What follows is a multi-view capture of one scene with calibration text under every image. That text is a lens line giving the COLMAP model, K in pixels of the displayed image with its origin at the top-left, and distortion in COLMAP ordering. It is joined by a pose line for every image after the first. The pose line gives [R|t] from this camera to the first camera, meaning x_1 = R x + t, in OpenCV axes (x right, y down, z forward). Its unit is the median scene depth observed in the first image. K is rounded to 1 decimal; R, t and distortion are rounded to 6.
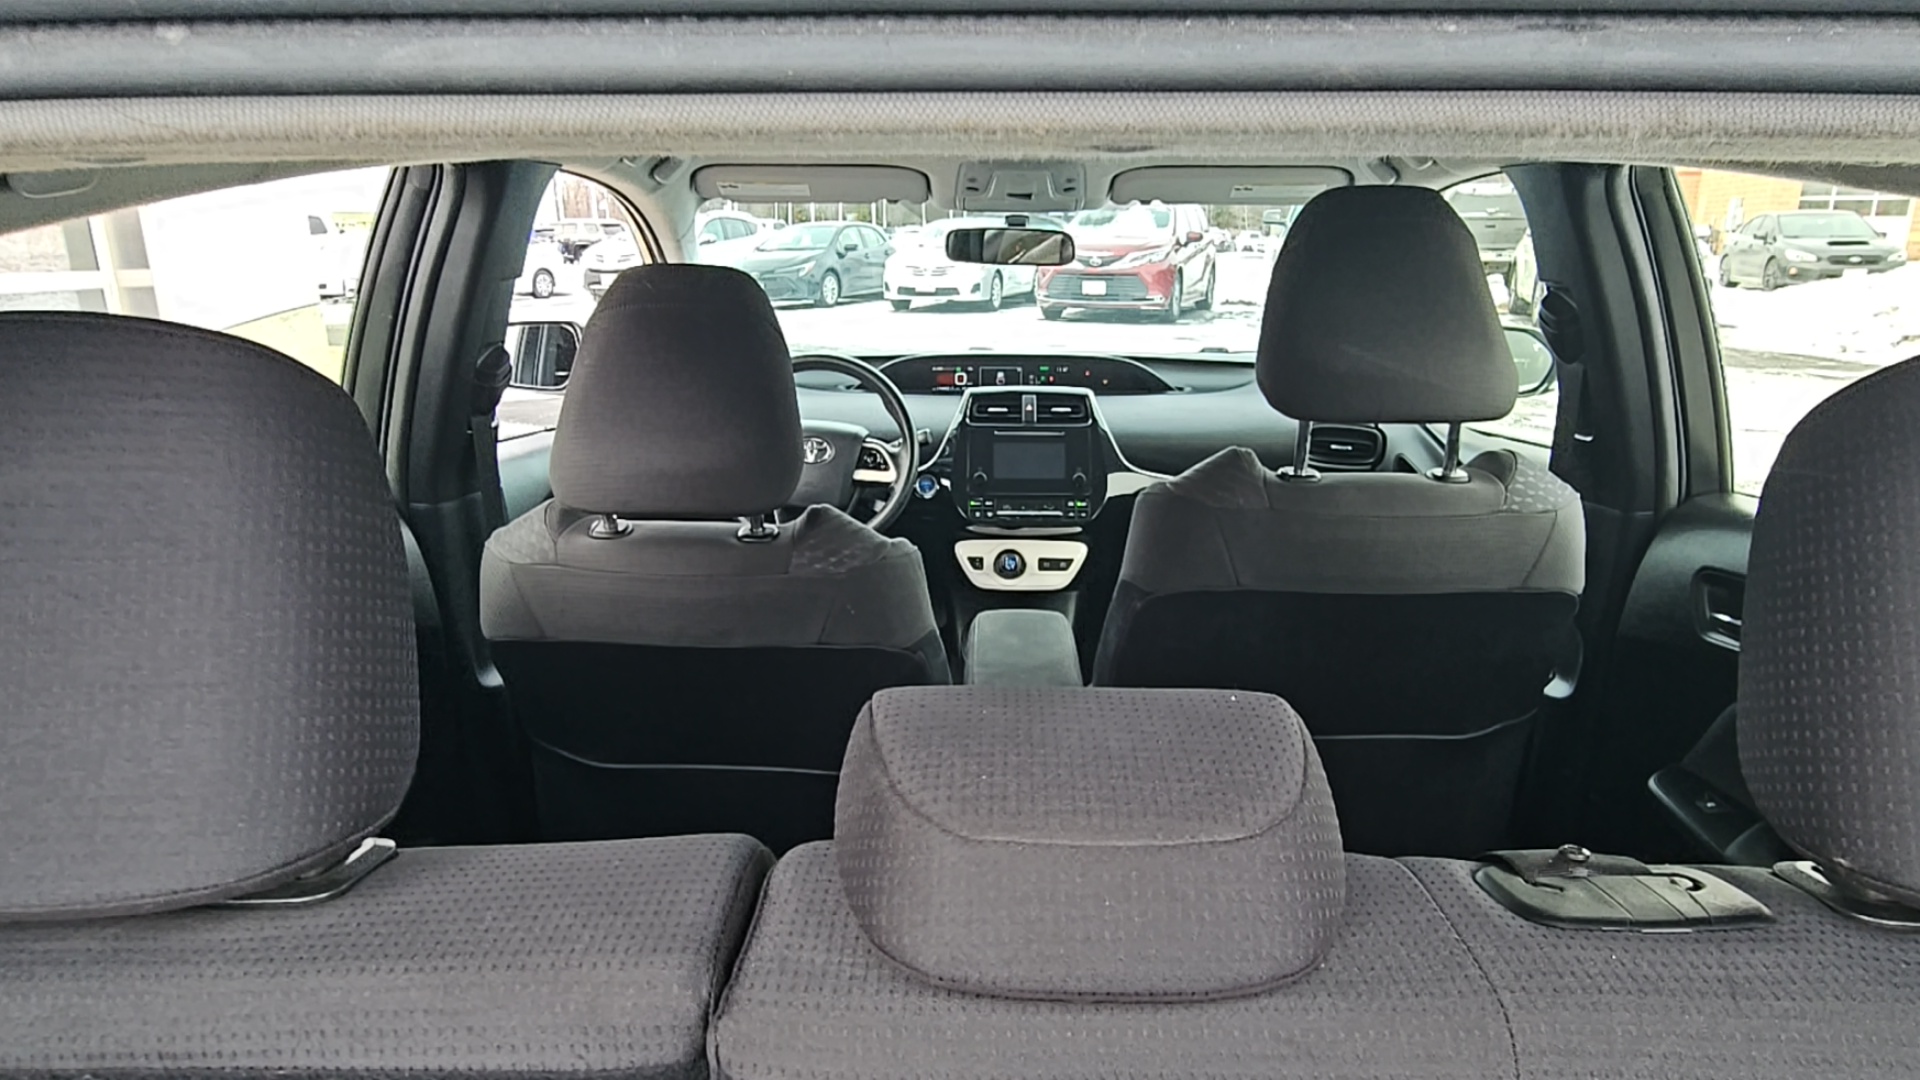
lens RADIAL K [[1119.2, 0, 986.6], [0, 1119.2, 537.5], [0, 0, 1]] dist [0.004905, -0.003182]
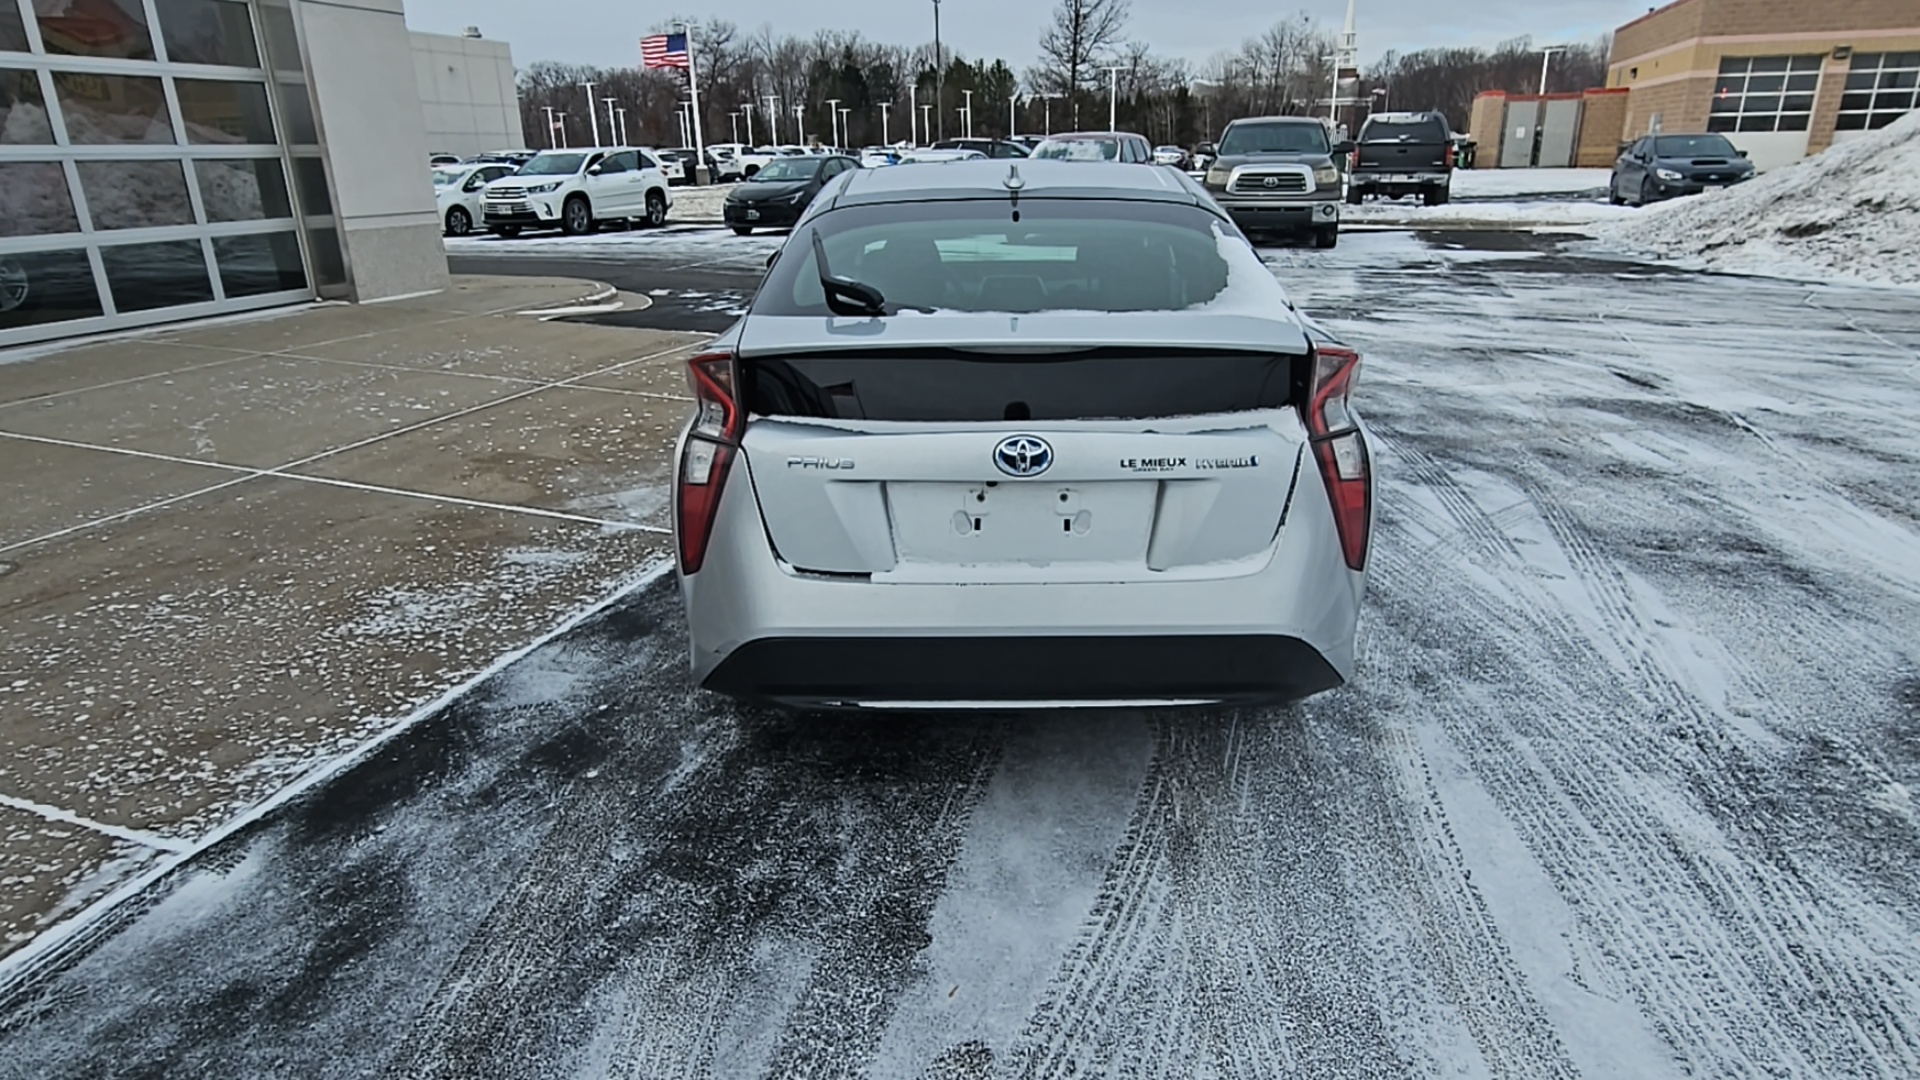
lens RADIAL K [[1119.2, 0, 979.3], [0, 1119.2, 545.0], [0, 0, 1]] dist [0.004905, -0.003182]
pose [[0.999478, -0.021977, 0.023698, -0.013653], [0.020186, 0.997104, 0.073323, 0.032910], [-0.025241, -0.072806, 0.997027, -0.175986]]
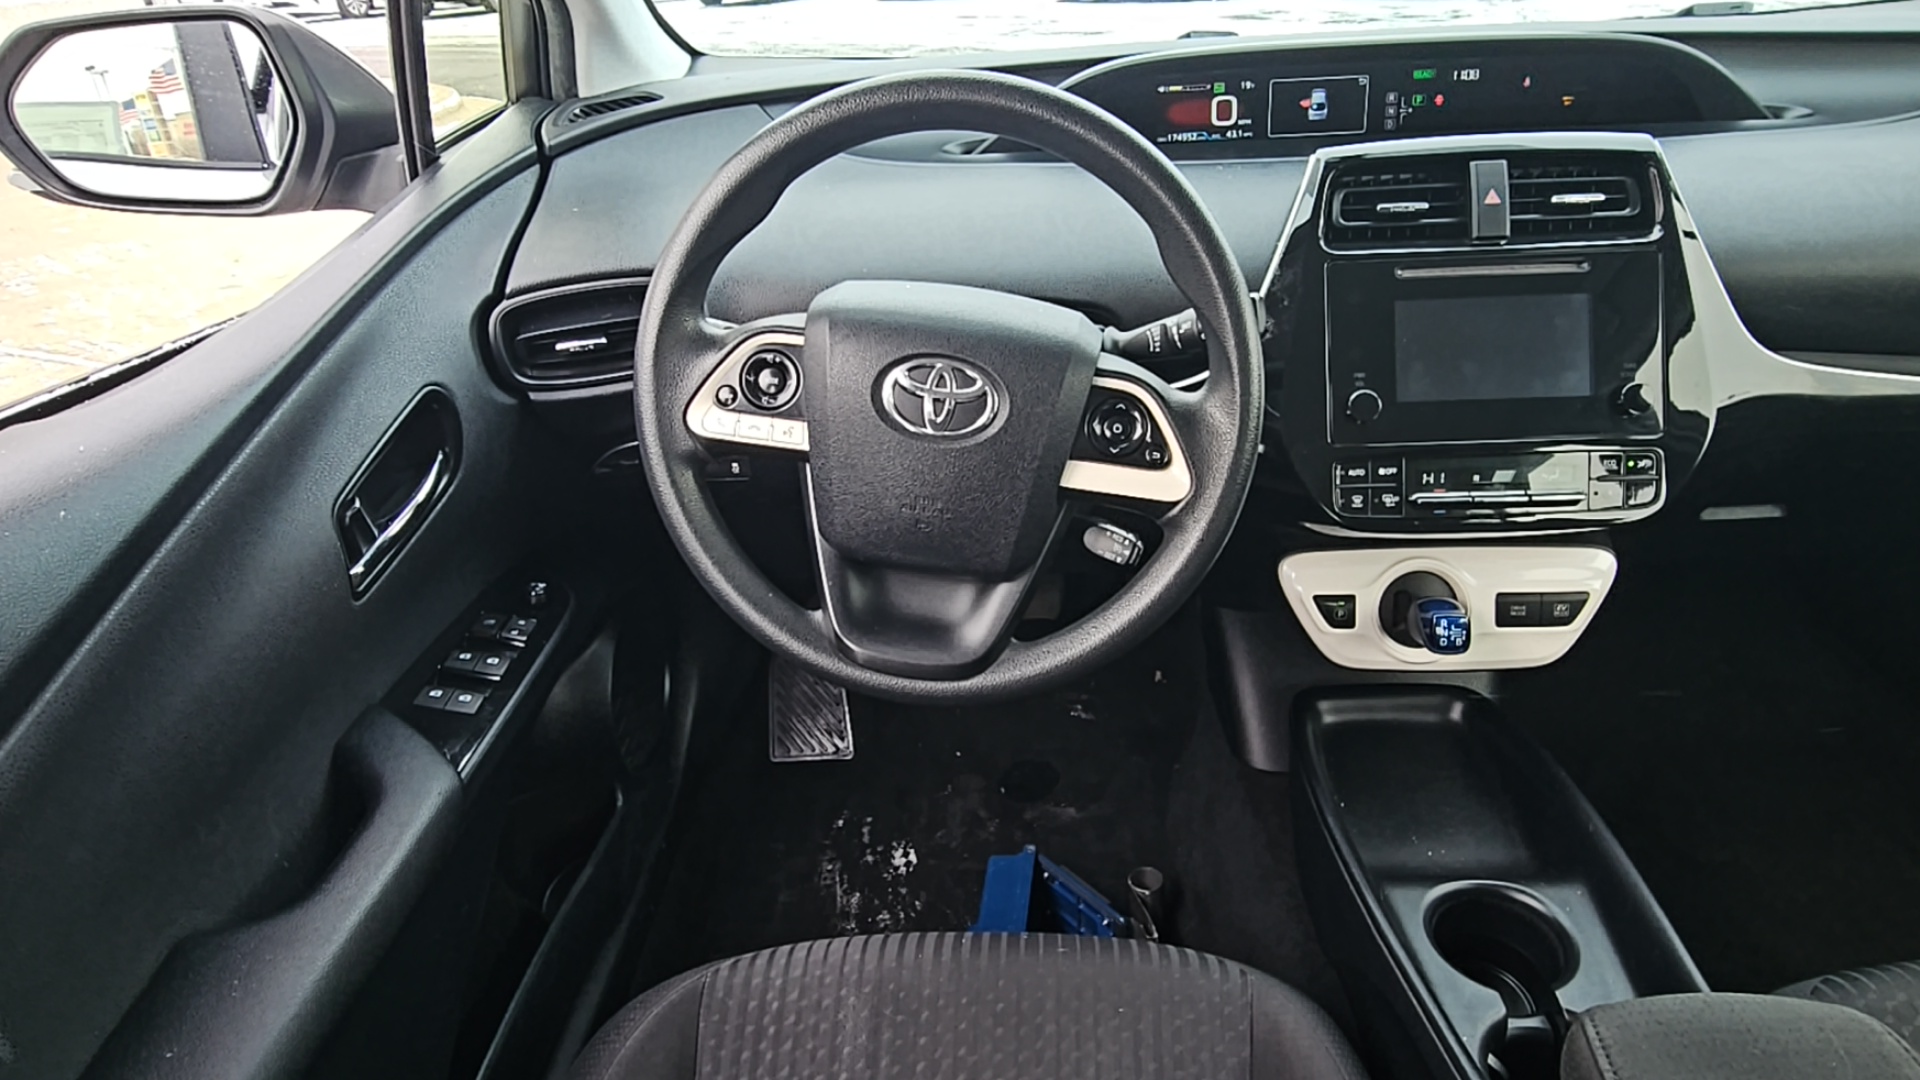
lens RADIAL K [[1119.2, 0, 982.6], [0, 1119.2, 551.5], [0, 0, 1]] dist [0.004905, -0.003182]
pose [[0.998973, -0.043169, -0.013737, -0.018016], [0.045249, 0.965482, 0.256509, -0.014830], [0.002190, -0.256867, 0.966444, 0.086427]]
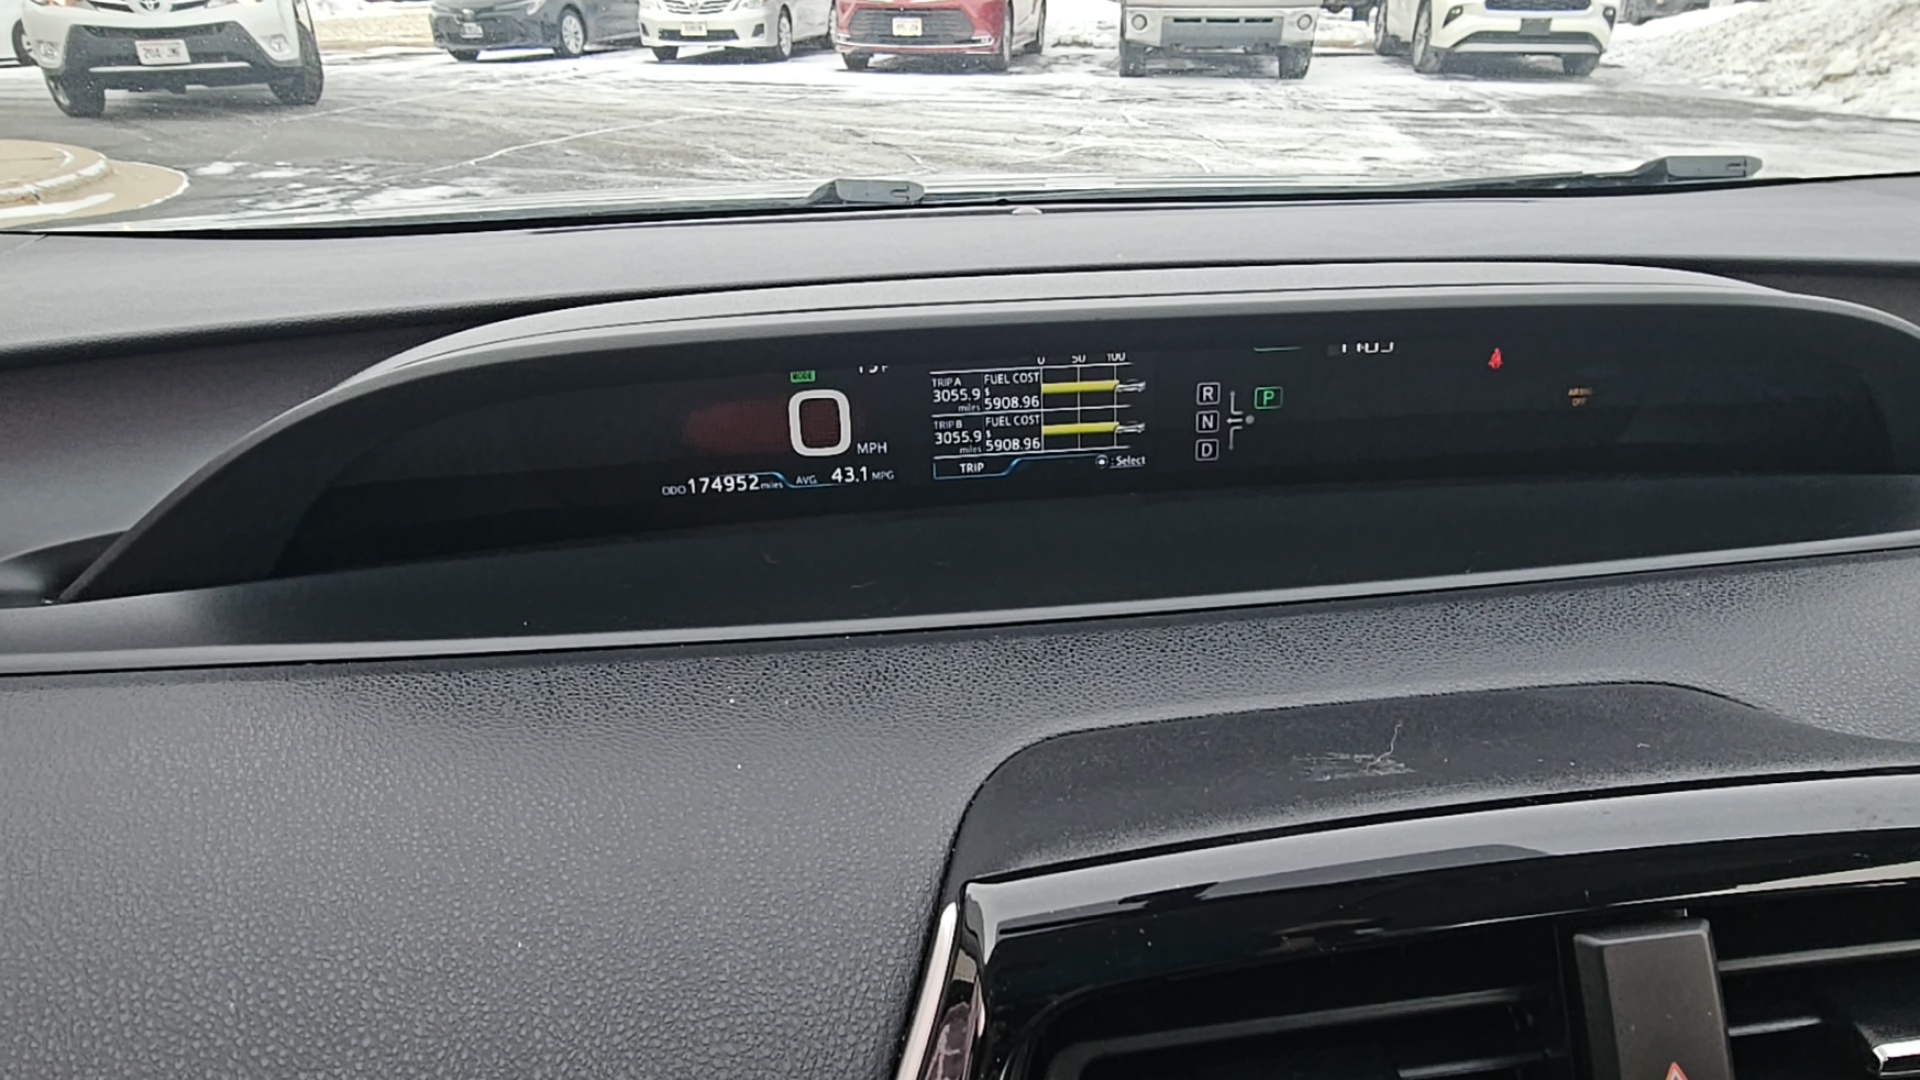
lens RADIAL K [[1119.2, 0, 977.9], [0, 1119.2, 551.1], [0, 0, 1]] dist [0.004905, -0.003182]
pose [[0.985749, -0.080205, 0.147875, -0.003599], [0.047040, 0.975380, 0.215455, -0.025334], [-0.161515, -0.205428, 0.965252, 0.130921]]
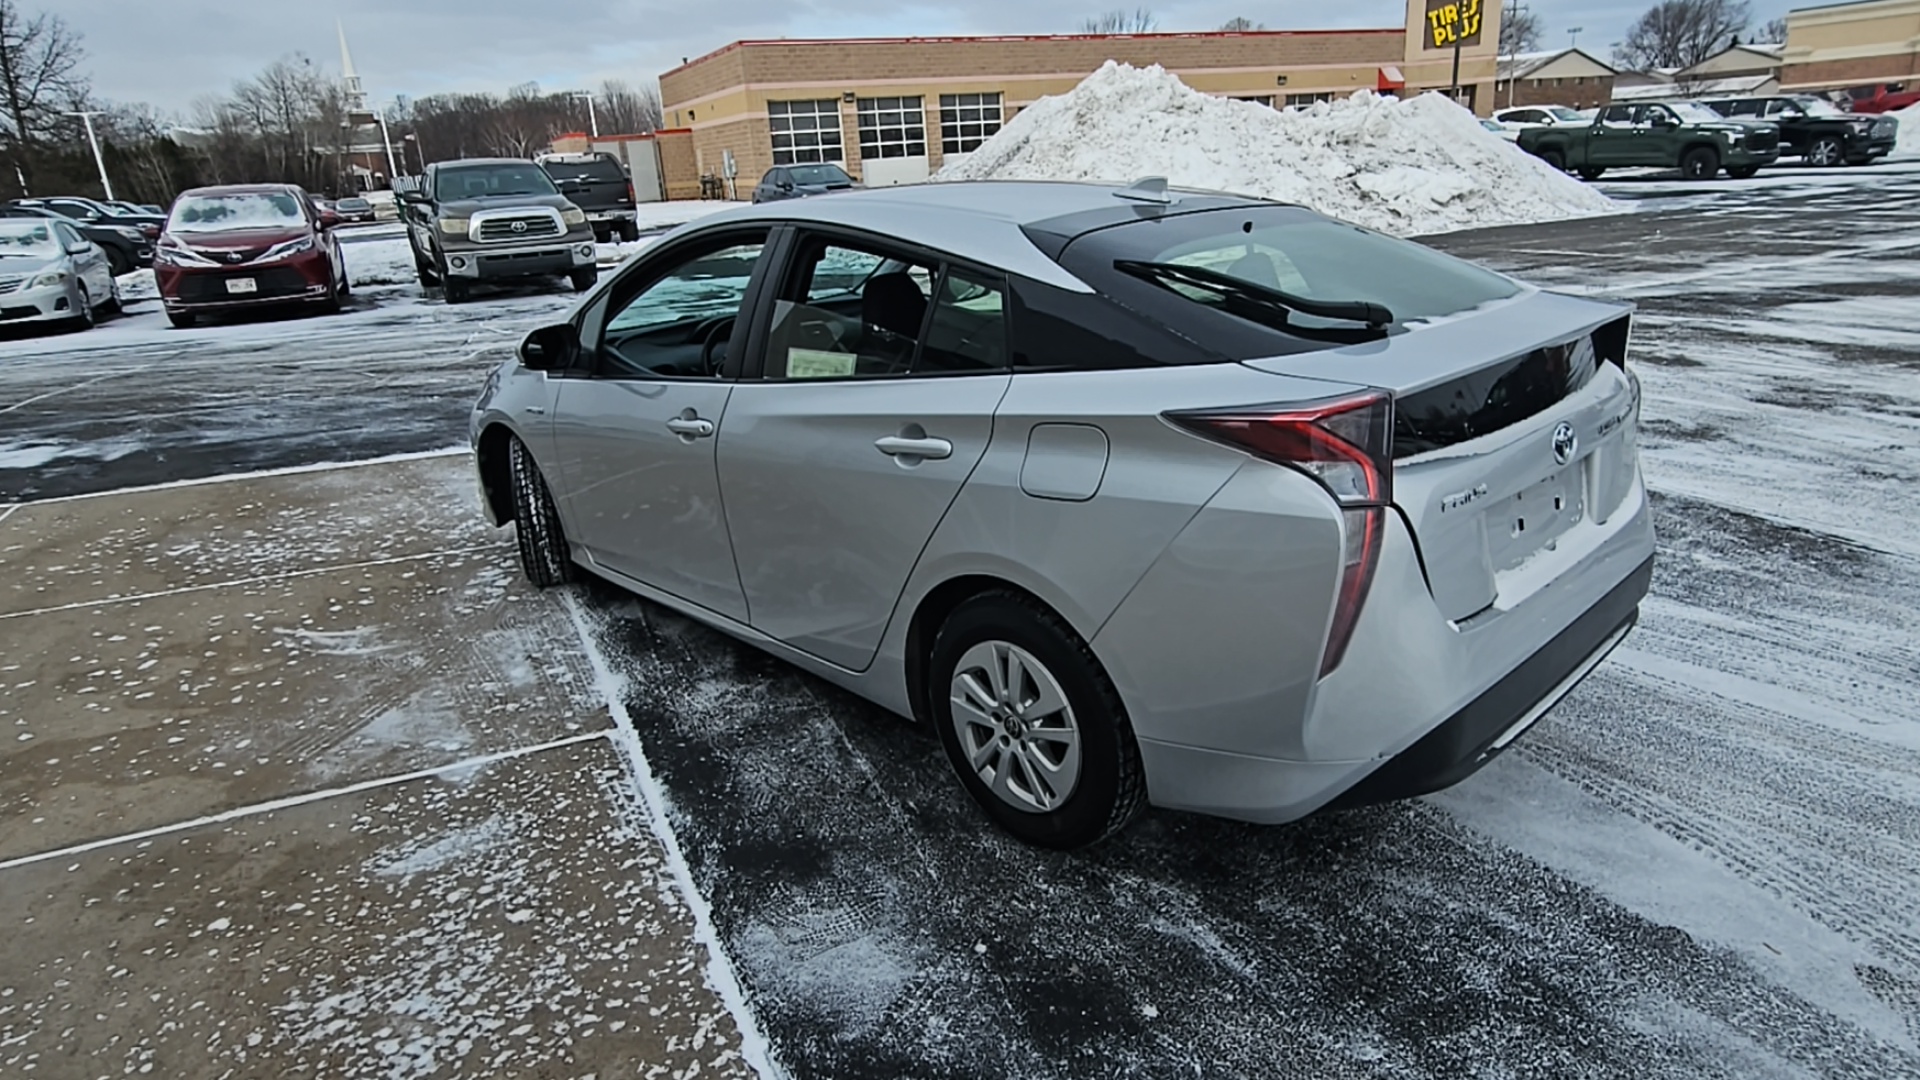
lens RADIAL K [[1119.2, 0, 978.9], [0, 1119.2, 550.0], [0, 0, 1]] dist [0.004905, -0.003182]
pose [[0.689649, -0.278038, 0.668640, -0.160736], [0.246642, 0.958332, 0.144108, 0.005277], [-0.680847, 0.065530, 0.729489, -0.082783]]
